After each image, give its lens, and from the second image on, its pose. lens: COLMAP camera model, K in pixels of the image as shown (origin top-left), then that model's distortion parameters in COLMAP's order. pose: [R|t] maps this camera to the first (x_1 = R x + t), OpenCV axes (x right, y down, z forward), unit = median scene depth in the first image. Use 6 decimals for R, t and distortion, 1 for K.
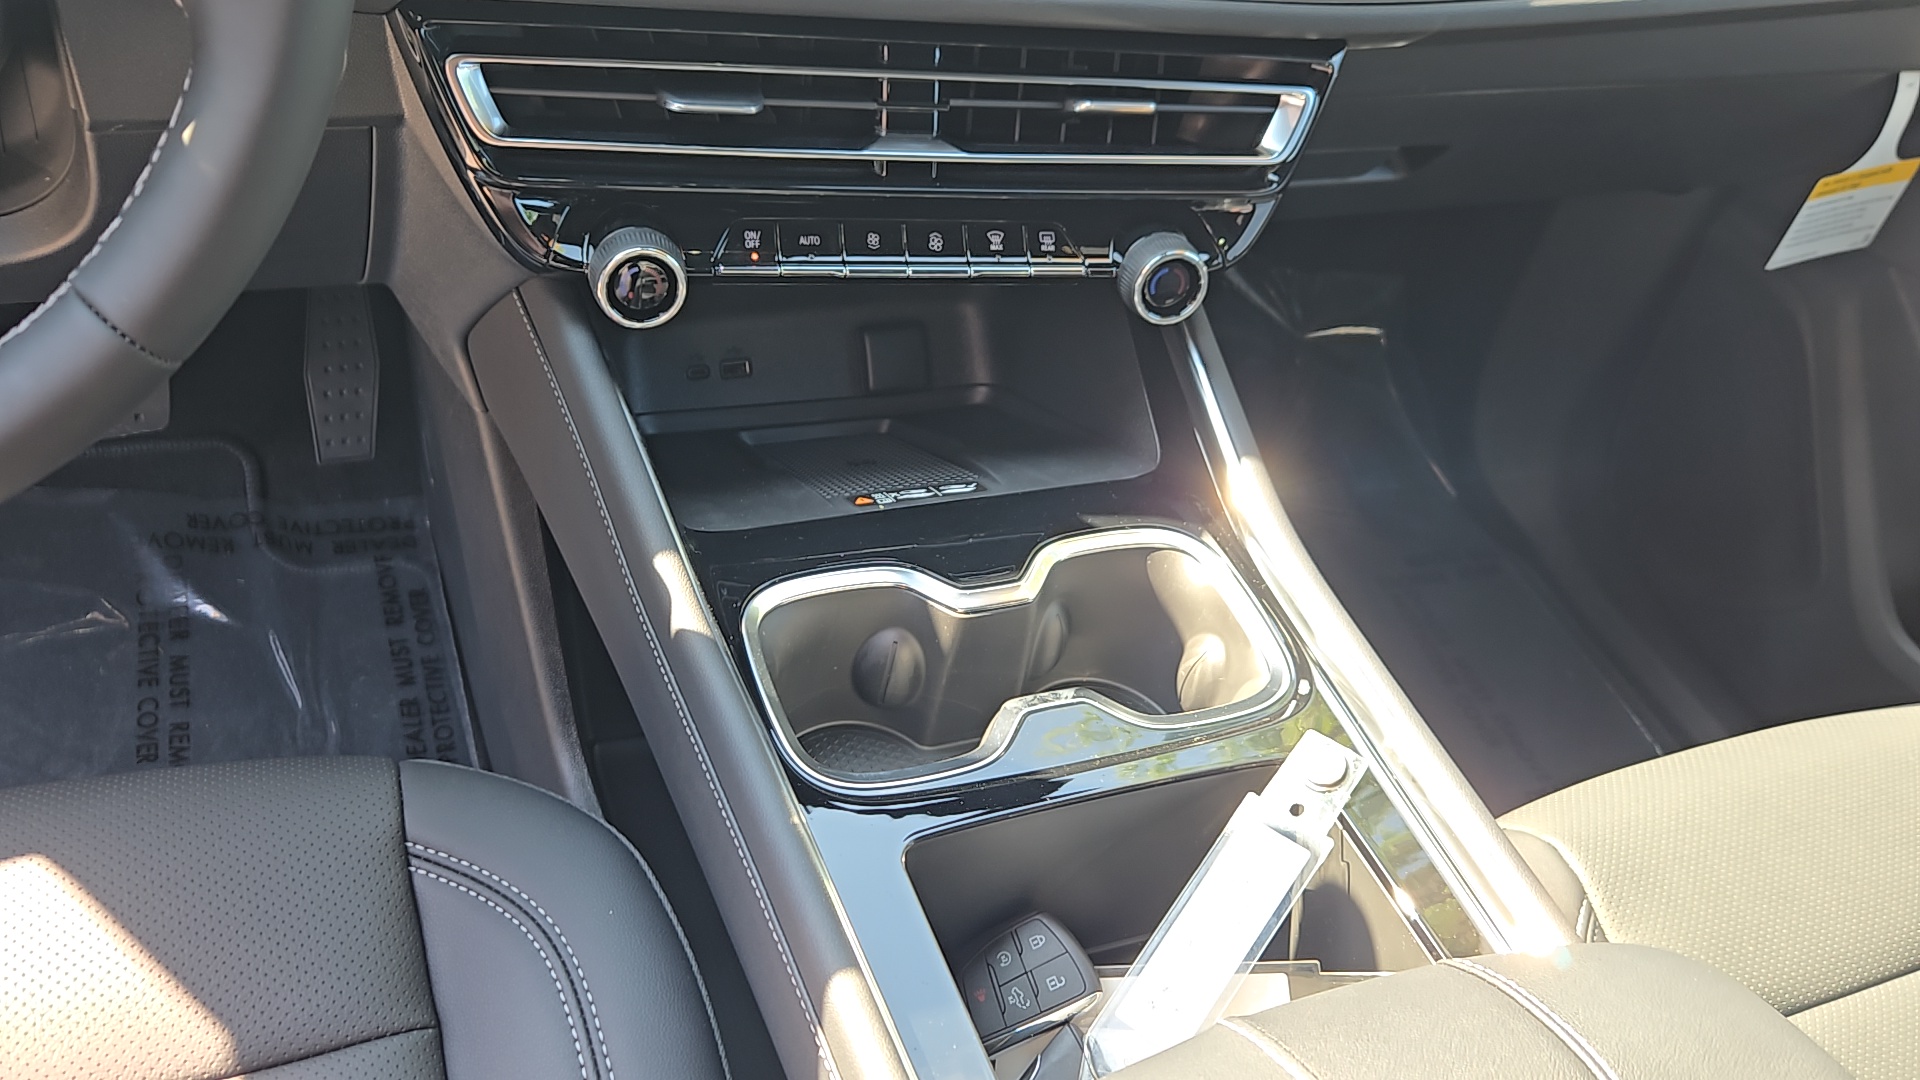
lens RADIAL K [[1618.7, 0, 955.9], [0, 1618.7, 534.5], [0, 0, 1]] dist [0.008891, -0.006213]
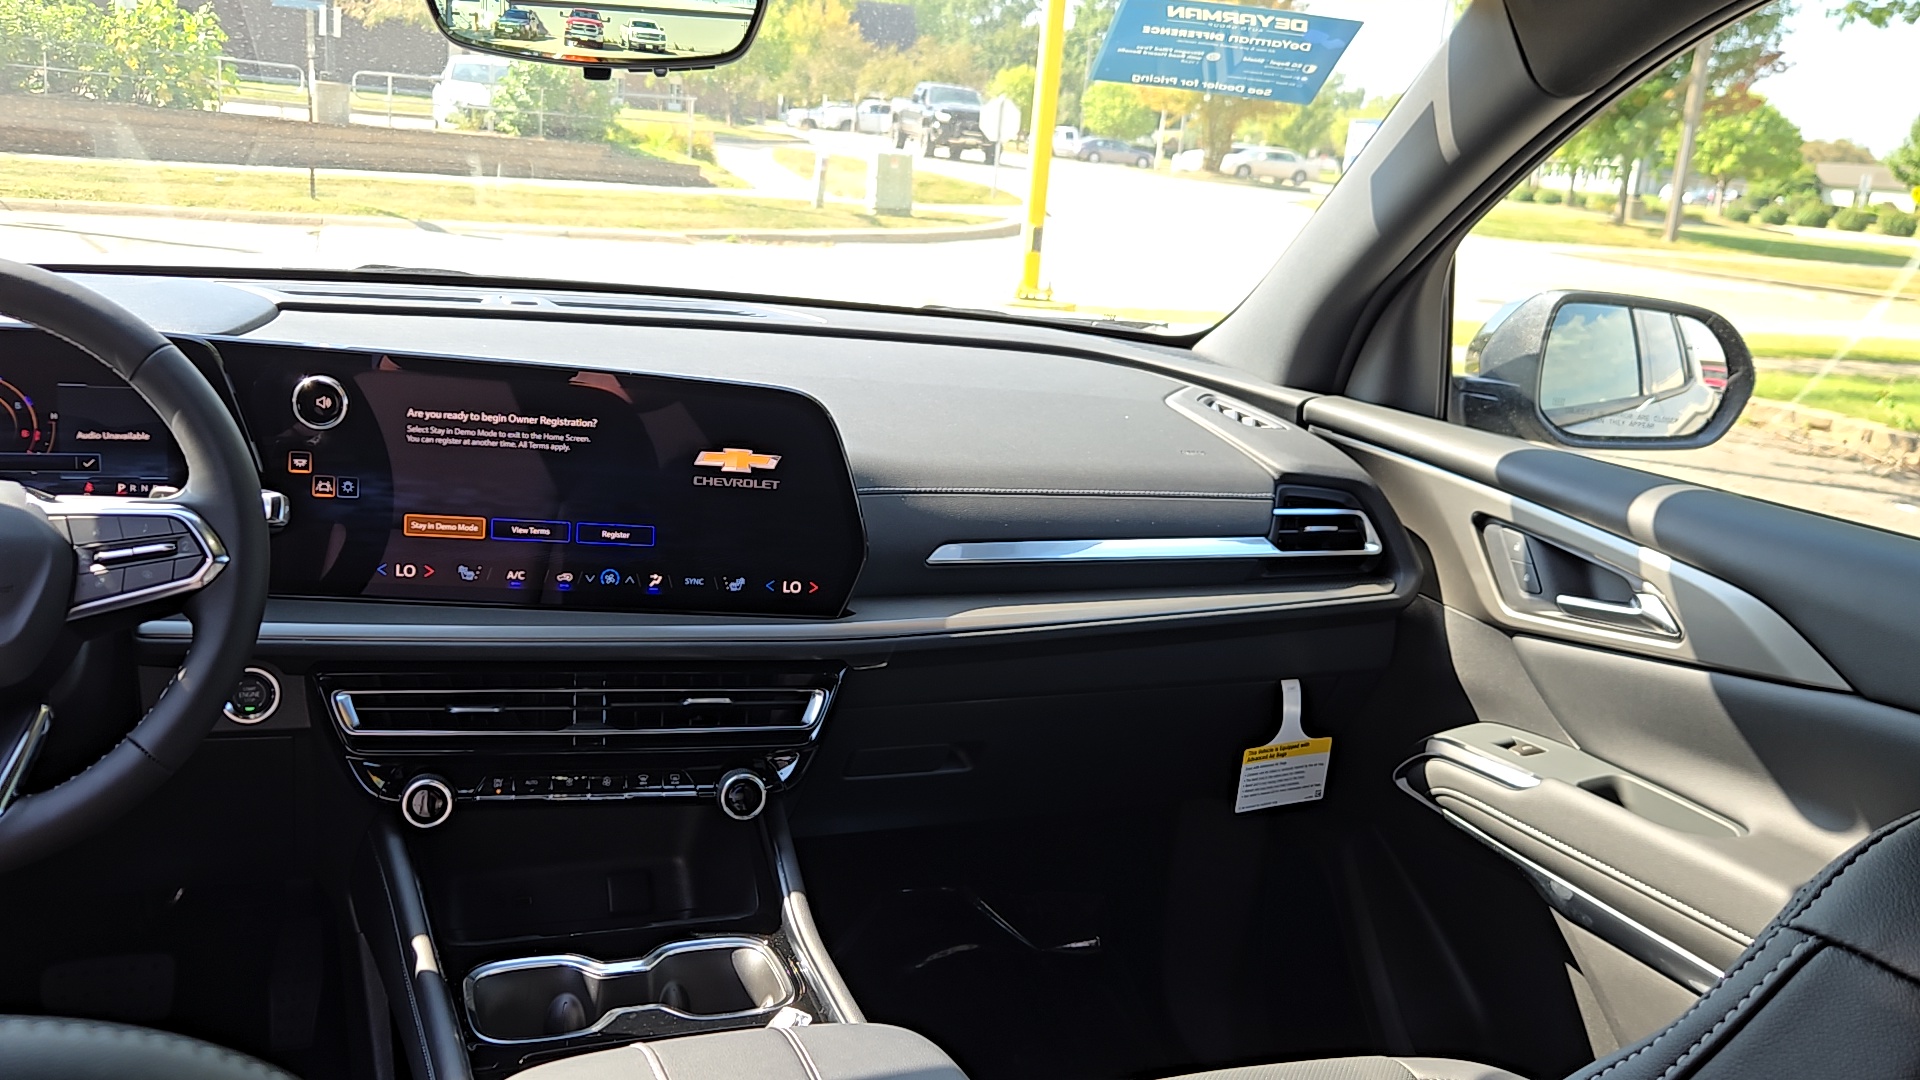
lens RADIAL K [[1618.7, 0, 959.9], [0, 1618.7, 536.7], [0, 0, 1]] dist [0.008891, -0.006213]
pose [[0.994810, -0.098765, -0.024477, 0.434943], [0.072026, 0.853415, -0.516231, 0.525592], [0.071875, 0.511789, 0.856099, -0.615476]]
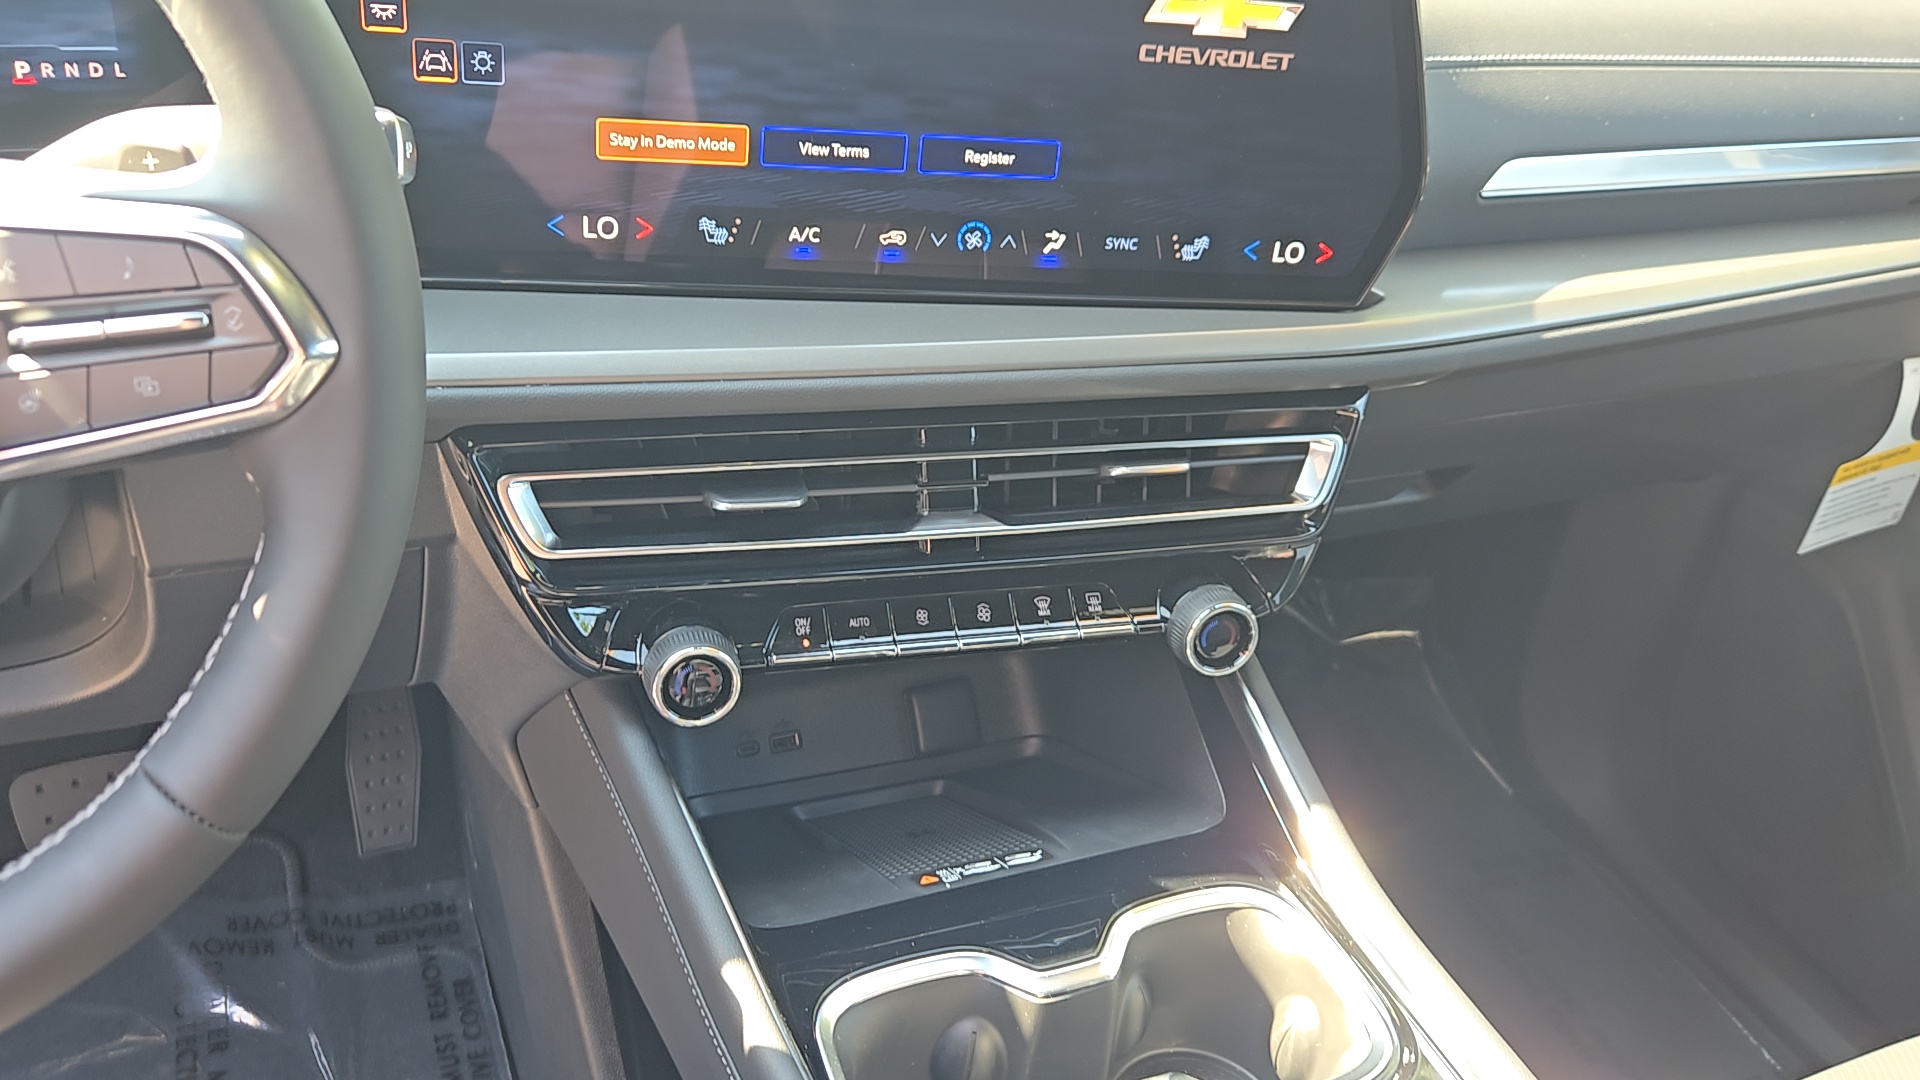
lens RADIAL K [[1618.7, 0, 958.4], [0, 1618.7, 536.9], [0, 0, 1]] dist [0.008891, -0.006213]
pose [[0.997250, -0.073995, -0.004234, -0.020064], [0.072030, 0.981049, -0.179872, -0.047023], [0.017464, 0.179072, 0.983681, 0.005898]]
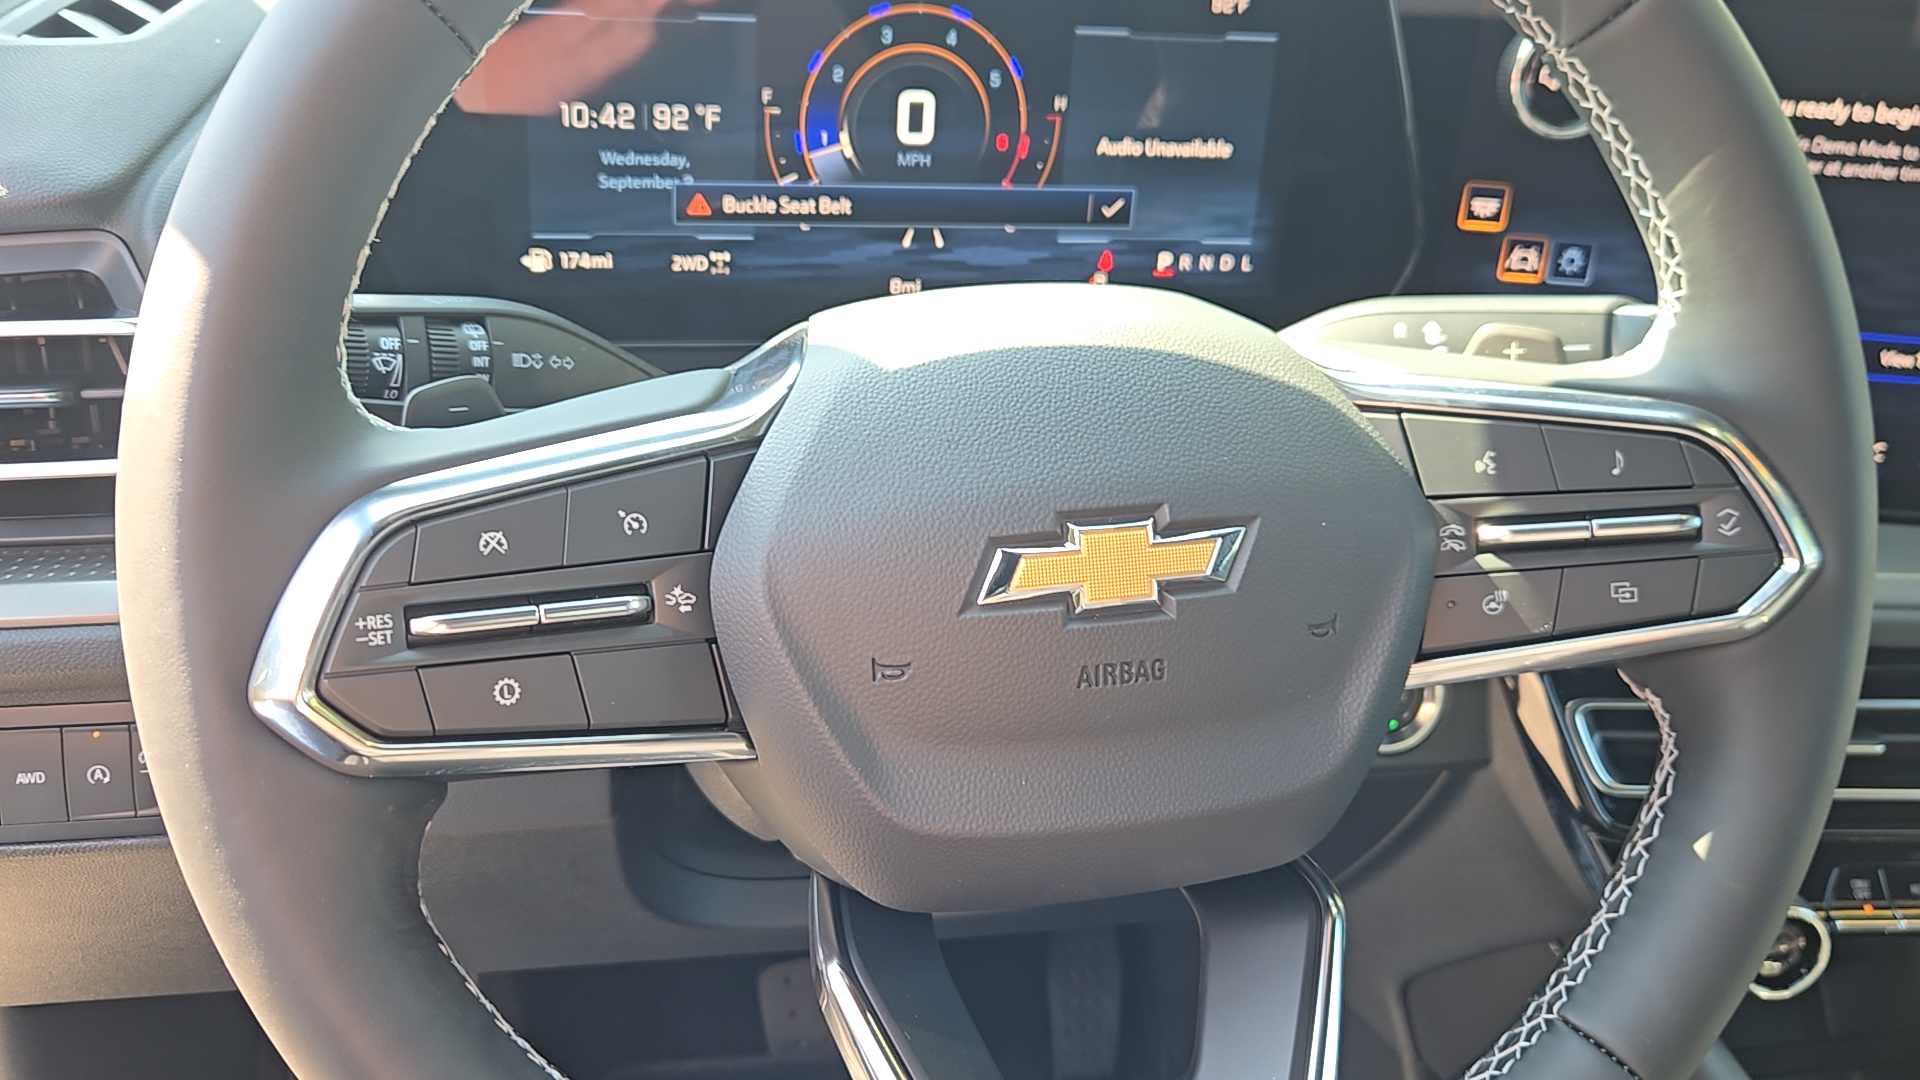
lens RADIAL K [[1618.7, 0, 986.8], [0, 1618.7, 505.3], [0, 0, 1]] dist [0.008891, -0.006213]
pose [[0.985970, -0.036458, -0.162890, -0.416117], [-0.019319, 0.944372, -0.328311, -0.075994], [0.165798, 0.326851, 0.930419, 0.032698]]
